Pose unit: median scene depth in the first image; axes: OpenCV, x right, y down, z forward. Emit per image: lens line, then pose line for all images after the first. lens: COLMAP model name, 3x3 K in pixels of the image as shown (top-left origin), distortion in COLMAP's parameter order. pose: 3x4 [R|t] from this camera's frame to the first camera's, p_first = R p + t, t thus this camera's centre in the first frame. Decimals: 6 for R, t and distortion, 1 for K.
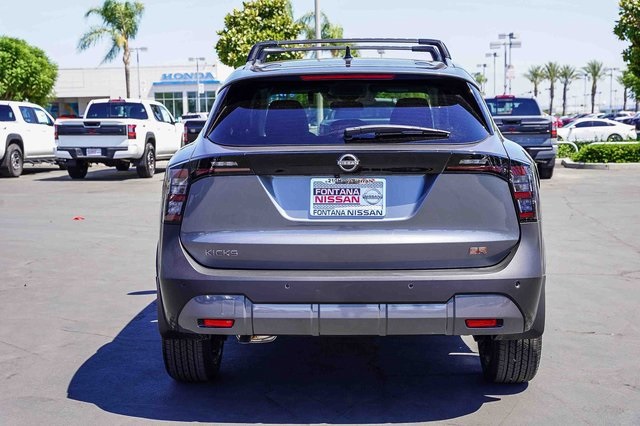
lens RADIAL K [[888.6, 0, 319.1], [0, 888.6, 216.0], [0, 0, 1]] dist [0.128321, 0.000000]
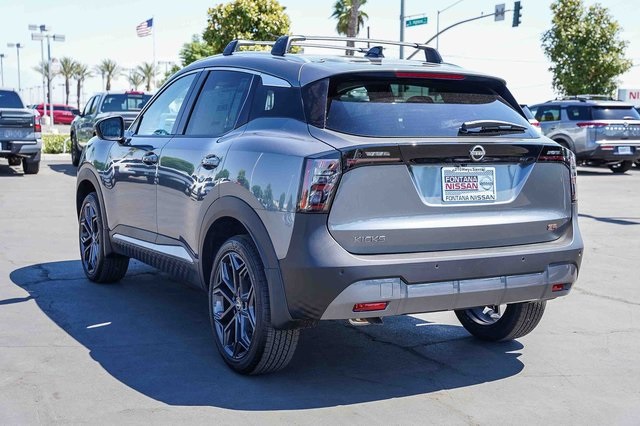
lens RADIAL K [[888.6, 0, 320.5], [0, 888.6, 211.3], [0, 0, 1]] dist [0.128321, 0.000000]
pose [[0.850800, -0.029962, 0.524635, -0.703837], [0.030758, 0.999501, 0.007201, -0.000612], [-0.524589, 0.010010, 0.851297, 0.141349]]
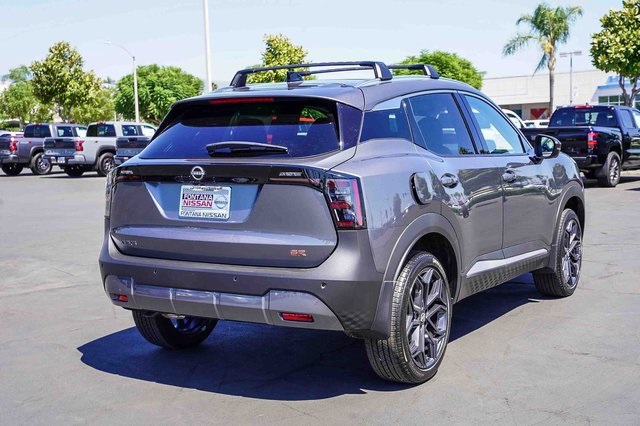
lens RADIAL K [[888.6, 0, 298.2], [0, 888.6, 217.4], [0, 0, 1]] dist [0.128321, 0.000000]
pose [[0.857825, 0.042705, -0.512165, 0.744972], [-0.045131, 0.998951, 0.007703, -0.014849], [0.511956, 0.016507, 0.858853, 0.030868]]
